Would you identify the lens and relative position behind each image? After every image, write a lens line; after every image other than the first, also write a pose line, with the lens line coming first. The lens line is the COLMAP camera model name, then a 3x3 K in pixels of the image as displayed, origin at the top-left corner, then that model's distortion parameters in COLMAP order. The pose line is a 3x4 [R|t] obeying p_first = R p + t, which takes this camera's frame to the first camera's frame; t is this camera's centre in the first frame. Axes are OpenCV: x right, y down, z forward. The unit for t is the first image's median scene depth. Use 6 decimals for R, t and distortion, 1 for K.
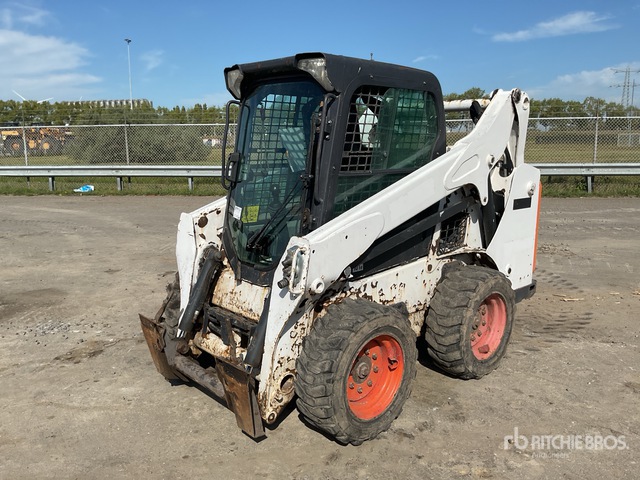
lens RADIAL K [[520.8, 0, 318.8], [0, 520.8, 241.7], [0, 0, 1]] dist [0.036388, 0.025963]
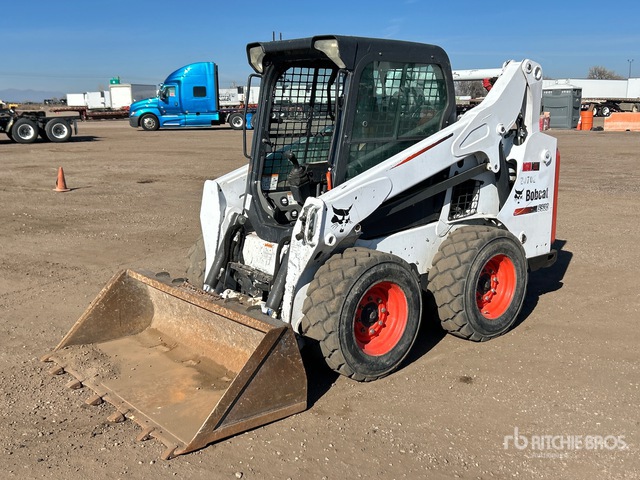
lens RADIAL K [[671.0, 0, 320.4], [0, 671.0, 240.4], [0, 0, 1]] dist [0.005553, 0.000000]
pose [[0.998879, 0.001447, -0.047322, 0.035890], [-0.000971, 0.999949, 0.010080, 0.055989], [0.047334, -0.010022, 0.998829, -0.370625]]
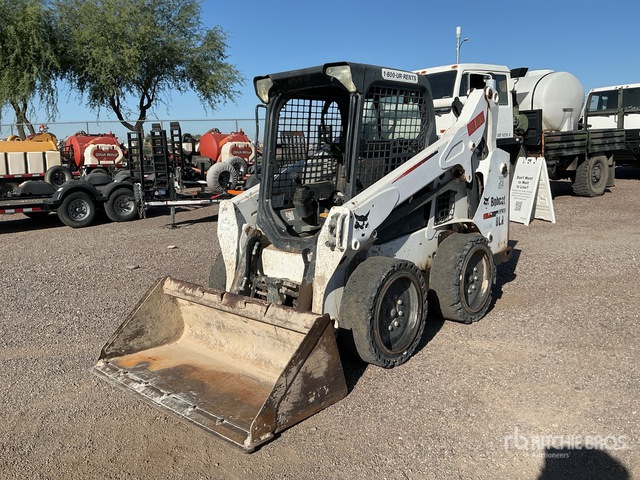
lens RADIAL K [[520.8, 0, 315.2], [0, 520.8, 240.5], [0, 0, 1]] dist [0.036388, 0.025963]
pose [[0.995080, -0.059280, 0.079388, -0.154783], [0.061639, 0.997717, -0.027603, 0.082136], [-0.077571, 0.032360, 0.996462, -0.195022]]
